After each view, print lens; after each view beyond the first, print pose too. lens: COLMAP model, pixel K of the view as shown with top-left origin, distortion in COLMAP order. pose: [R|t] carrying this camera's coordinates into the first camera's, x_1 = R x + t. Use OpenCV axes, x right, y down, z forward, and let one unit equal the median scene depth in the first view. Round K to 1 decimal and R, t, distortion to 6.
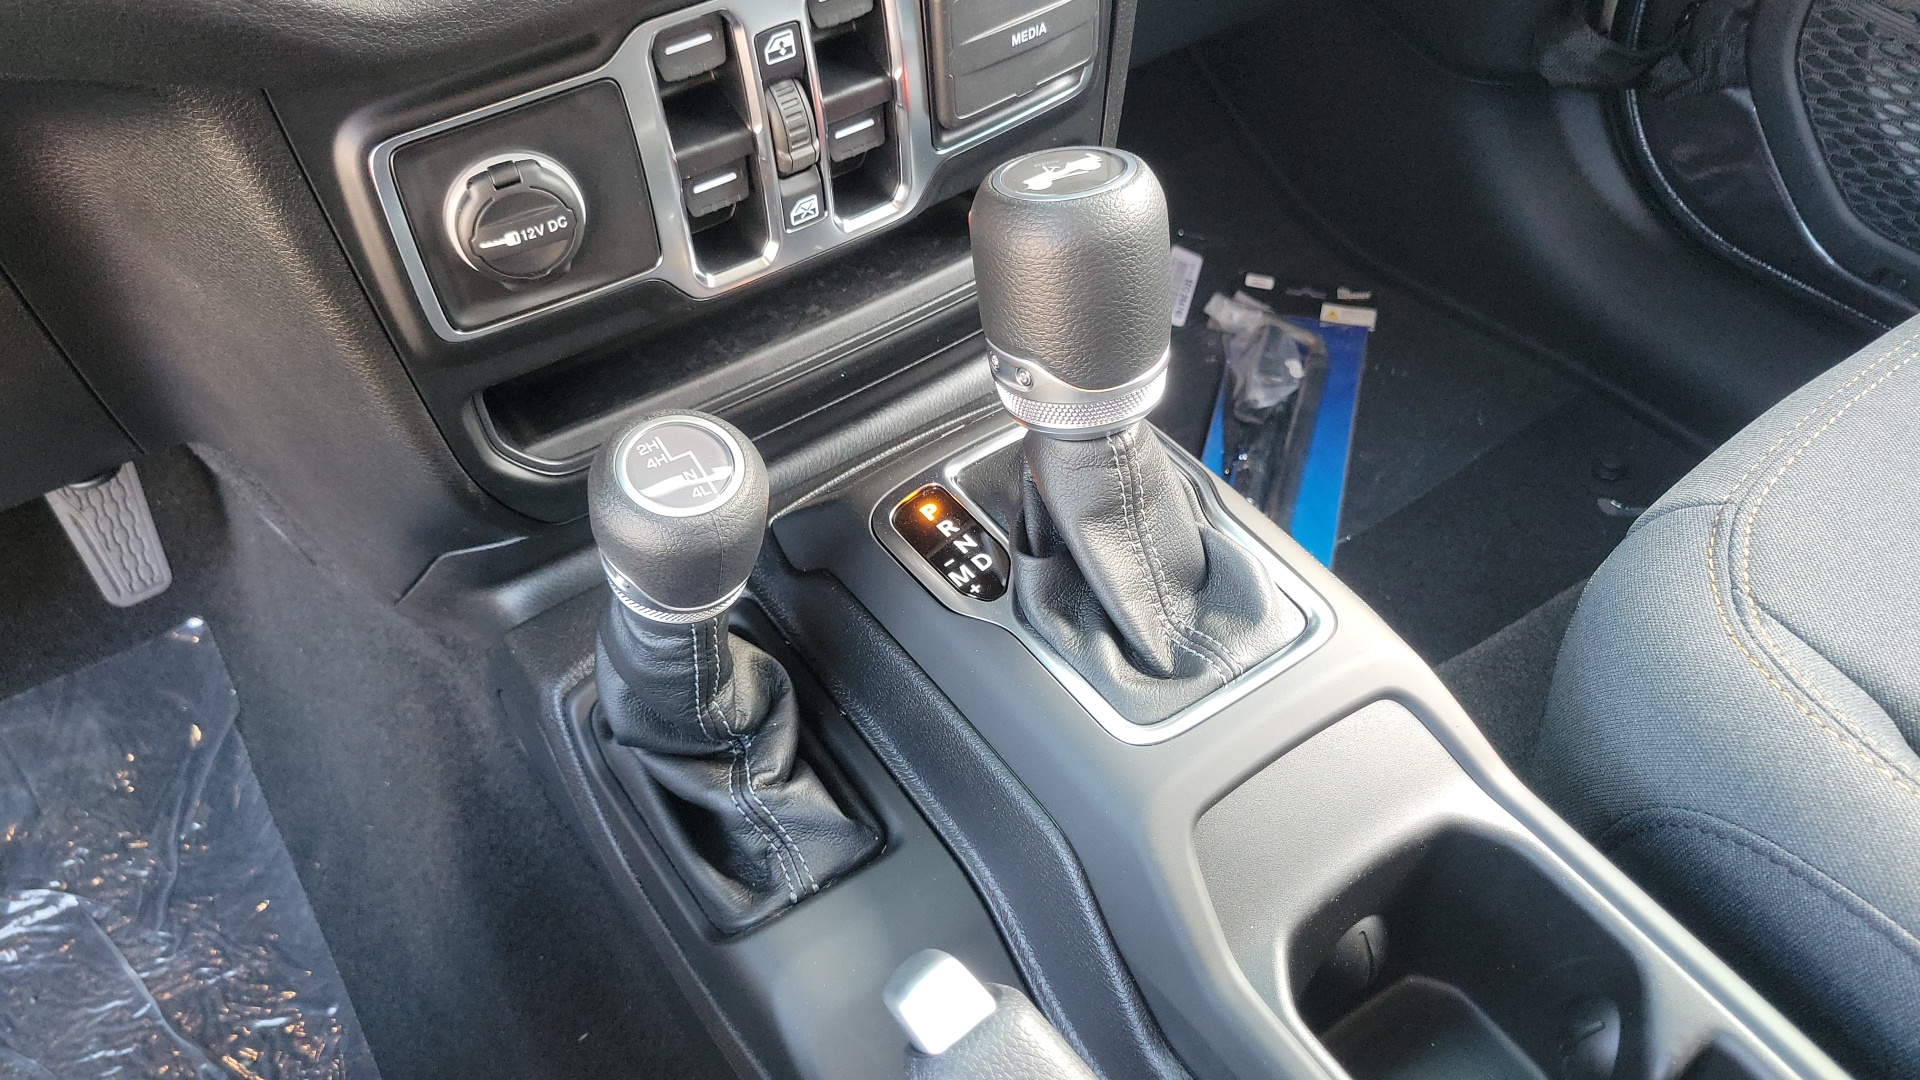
lens RADIAL K [[1465.4, 0, 955.5], [0, 1465.4, 548.8], [0, 0, 1]] dist [0.027269, -0.010947]
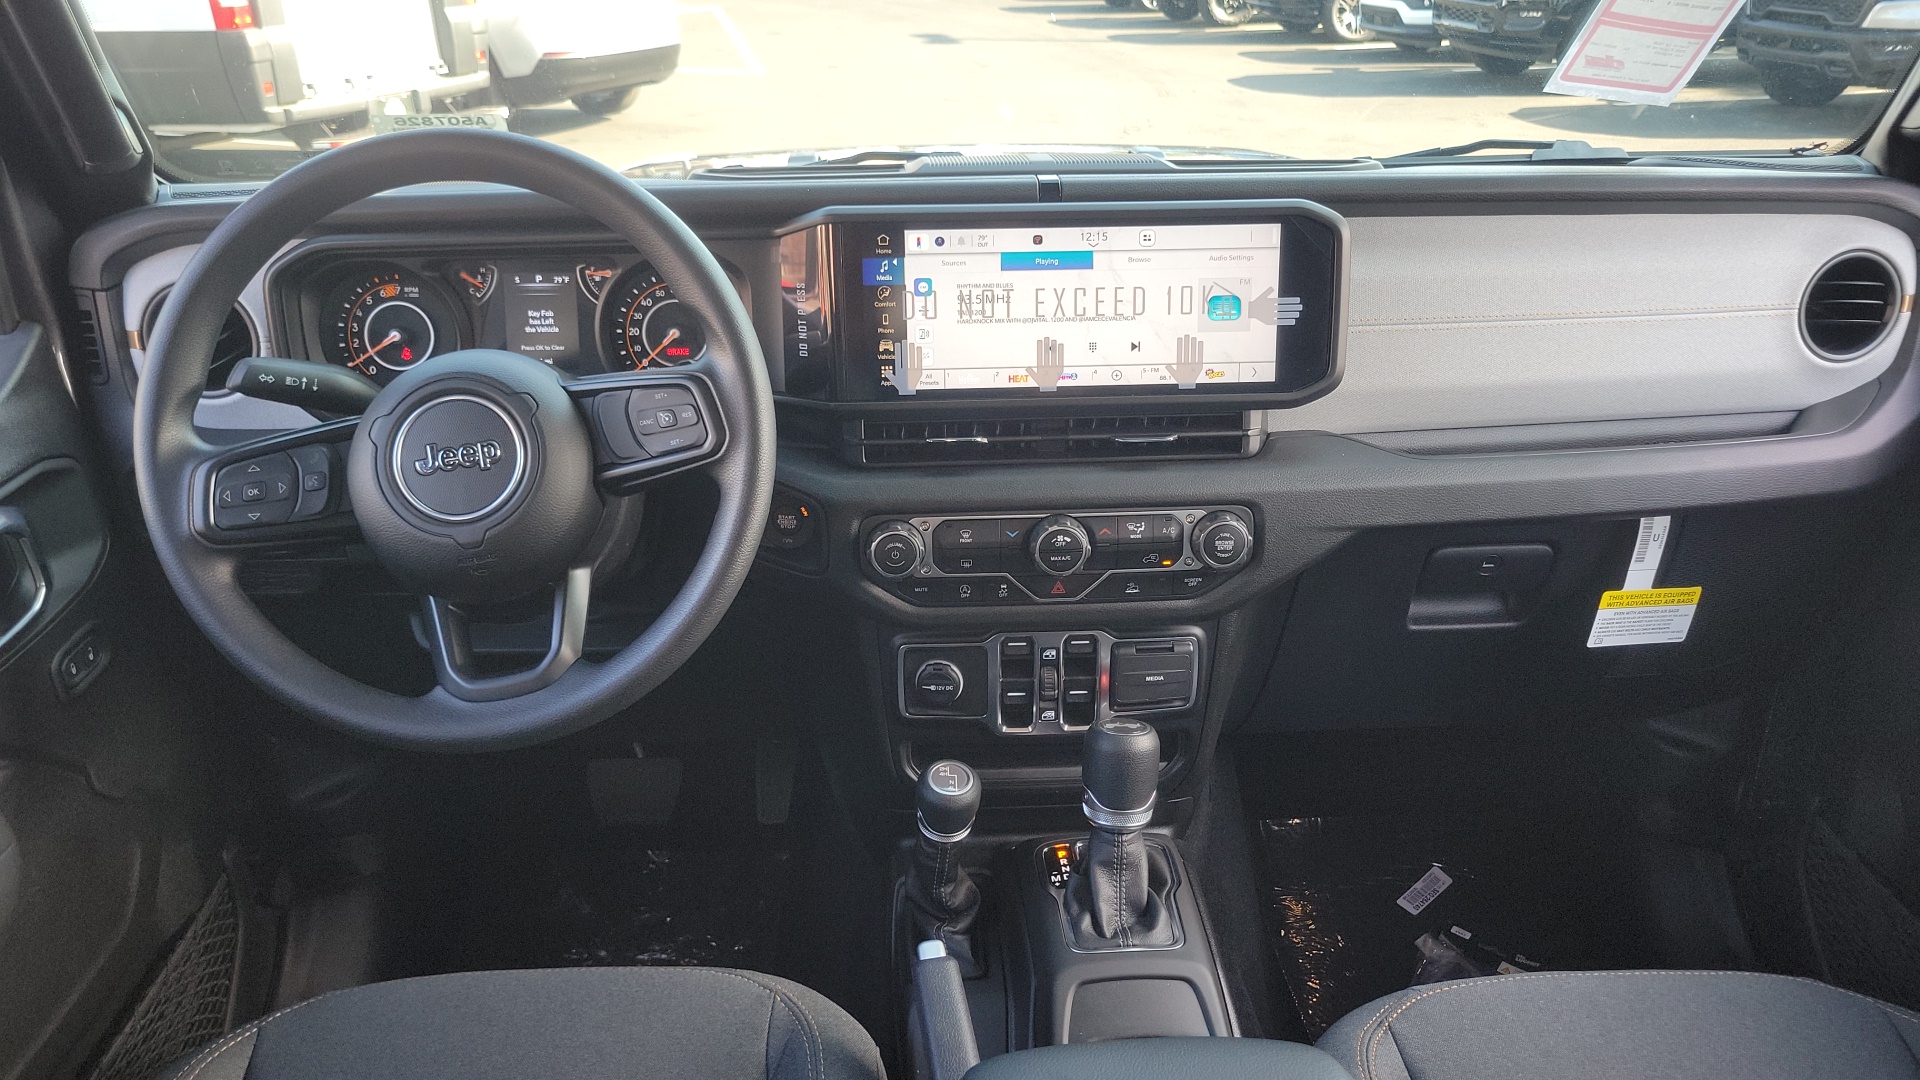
lens RADIAL K [[1462.9, 0, 968.4], [0, 1462.9, 552.5], [0, 0, 1]] dist [0.026847, -0.011249]
pose [[0.856301, 0.246074, -0.454088, 0.894280], [-0.396908, 0.876098, -0.273709, 0.281640], [0.330473, 0.414609, 0.847872, -1.361942]]
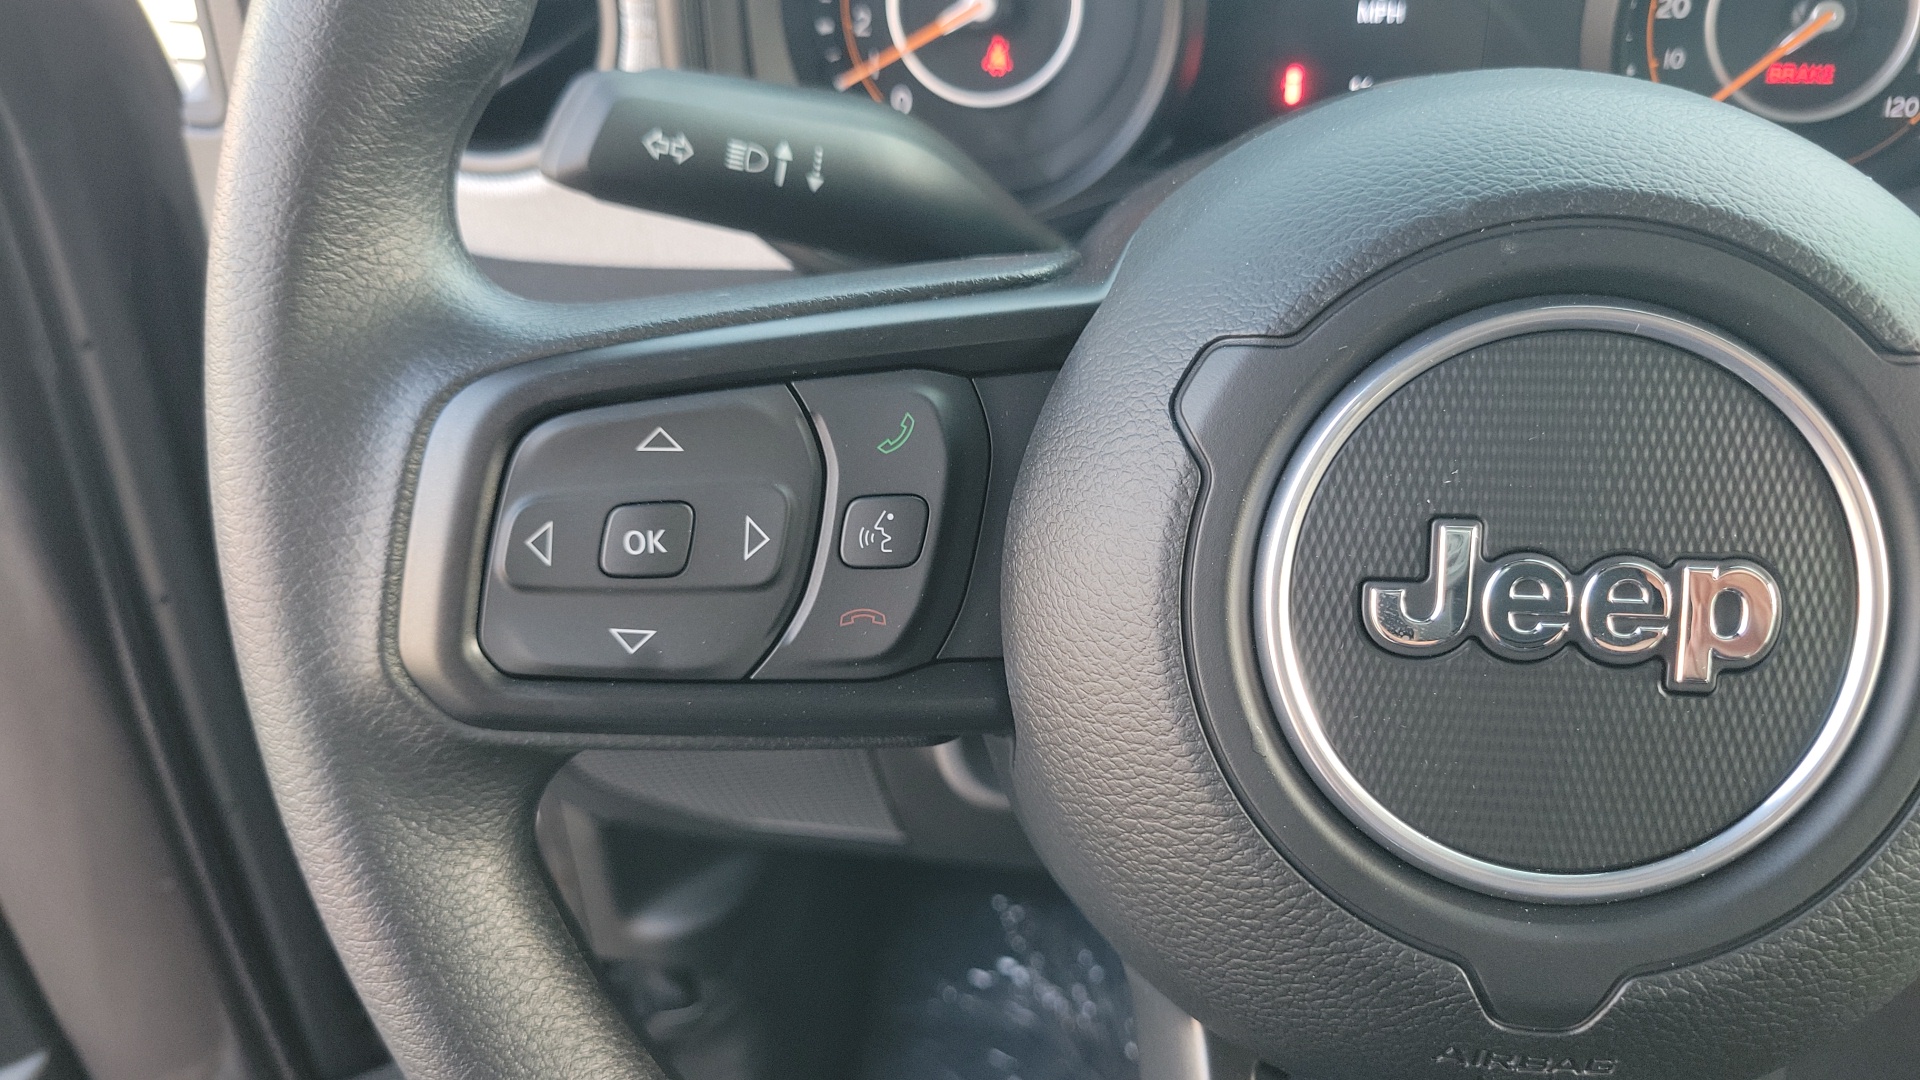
lens RADIAL K [[1508.6, 0, 932.9], [0, 1508.6, 543.8], [0, 0, 1]] dist [-0.015118, -0.000796]
pose [[0.742668, 0.395699, -0.540247, -0.595502], [-0.485007, 0.874109, -0.026497, -0.027134], [0.461750, 0.281702, 0.841089, -0.376023]]
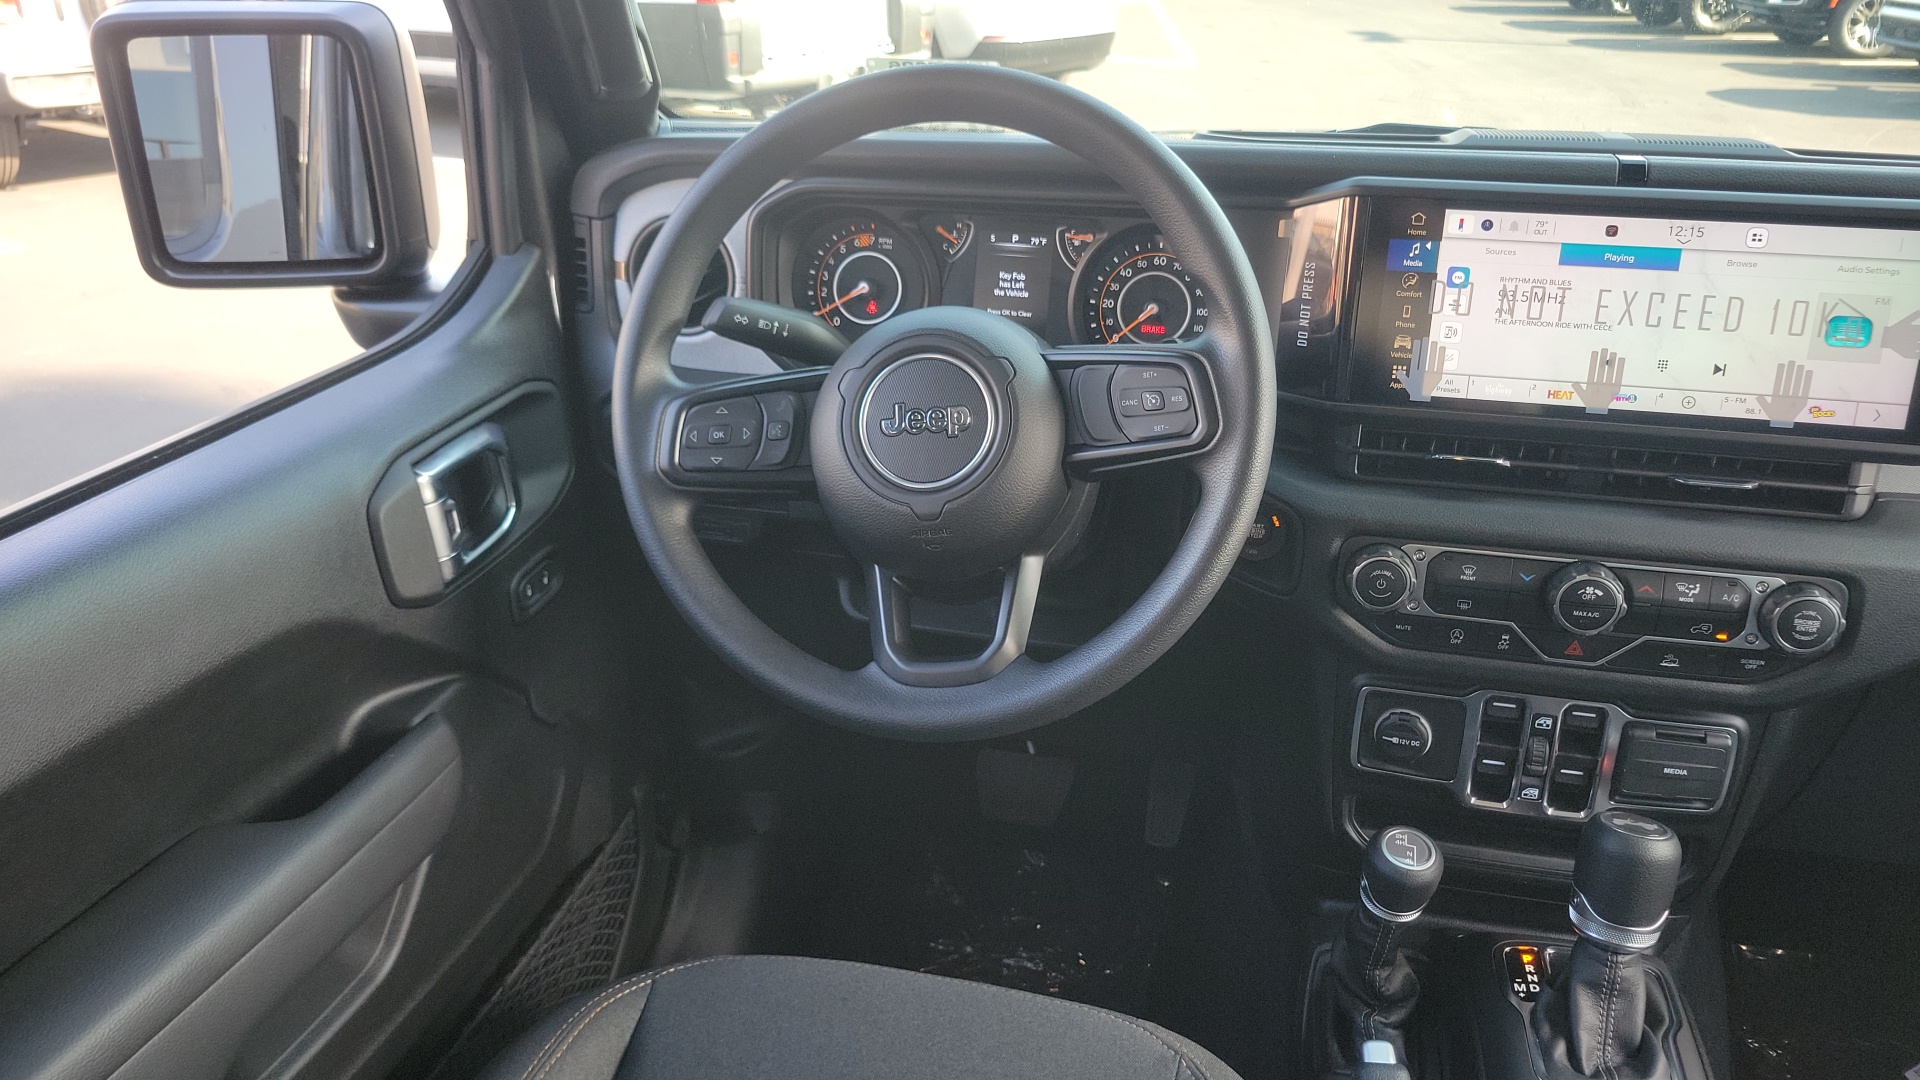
lens RADIAL K [[1465.4, 0, 955.5], [0, 1465.4, 548.8], [0, 0, 1]] dist [0.027269, -0.010947]
pose [[0.678288, 0.343899, -0.649352, 0.628793], [-0.558575, 0.815486, -0.151582, 0.286922], [0.477409, 0.465528, 0.745228, -1.226387]]
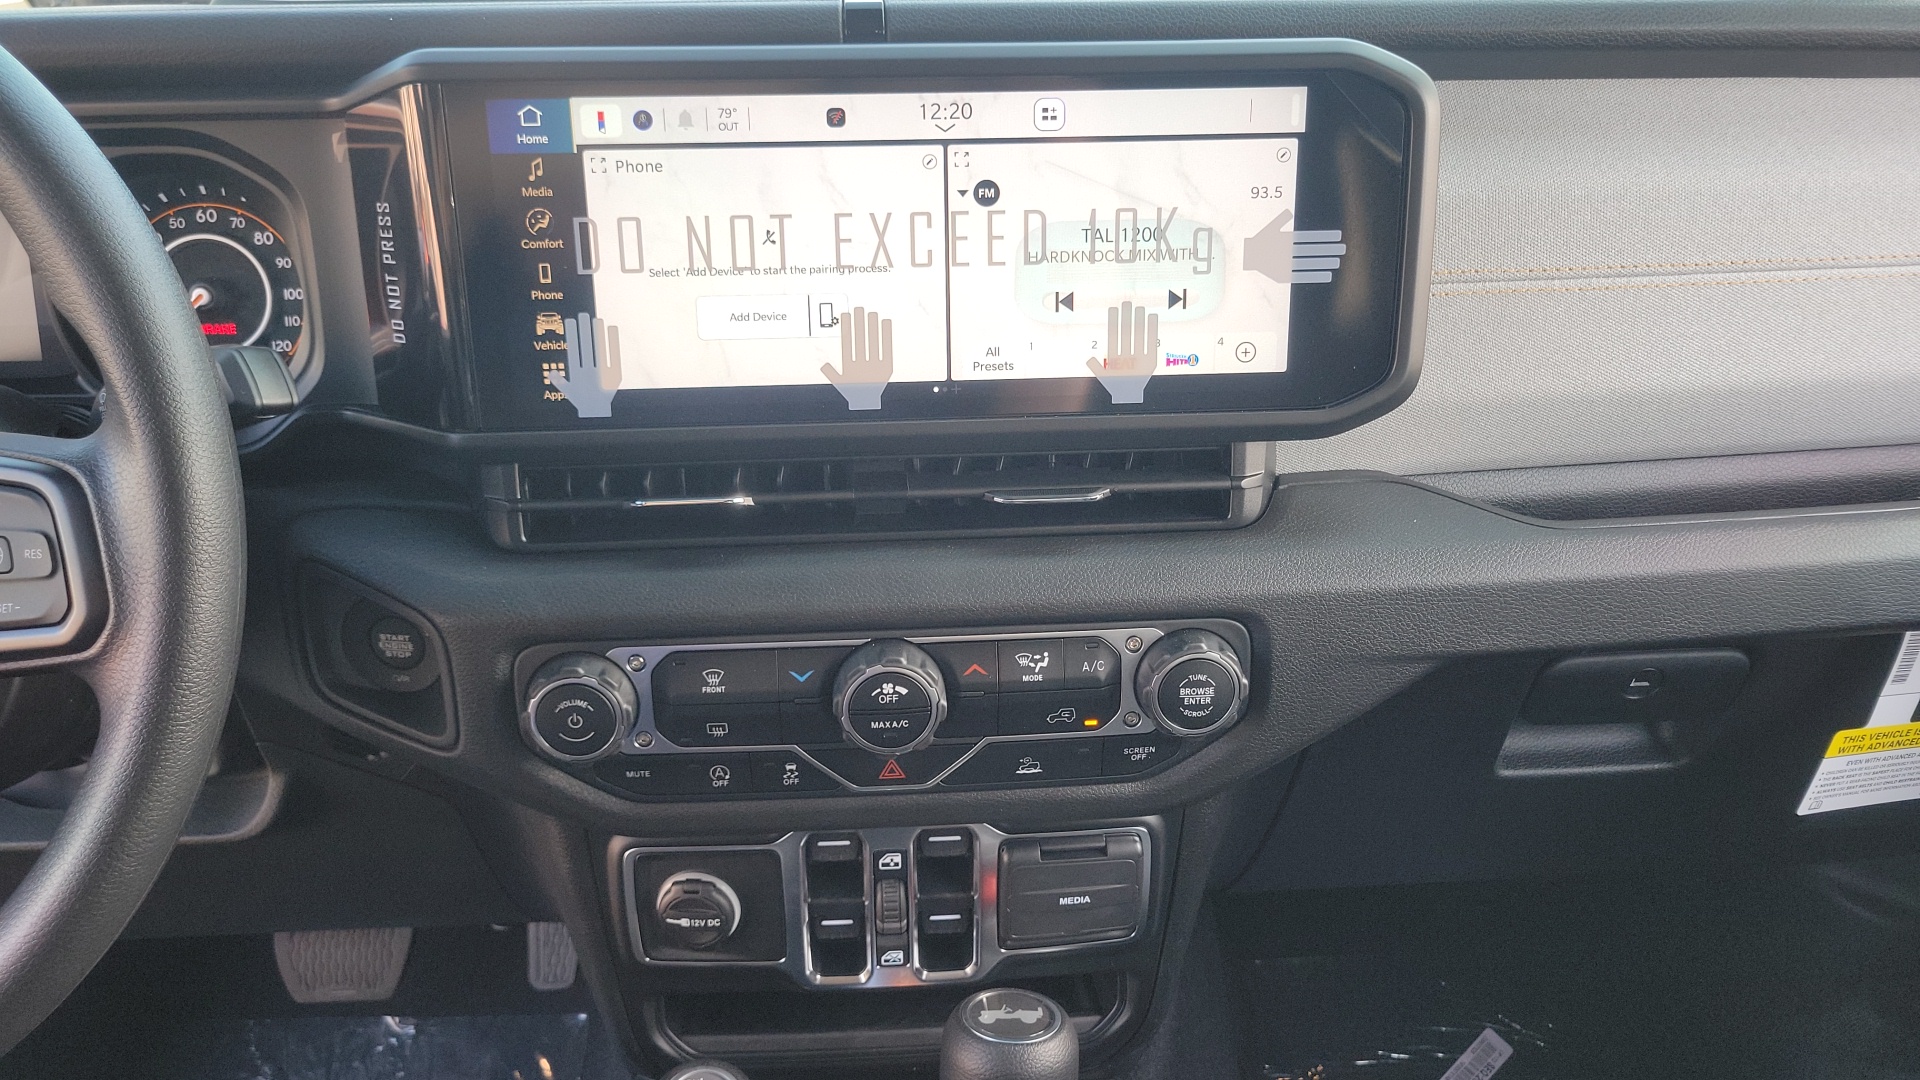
lens RADIAL K [[1465.4, 0, 955.5], [0, 1465.4, 548.8], [0, 0, 1]] dist [0.027269, -0.010947]
pose [[0.861581, 0.260471, -0.435699, 0.505616], [-0.391632, 0.887159, -0.244076, -0.270450], [0.322960, 0.380925, 0.866368, -0.426459]]
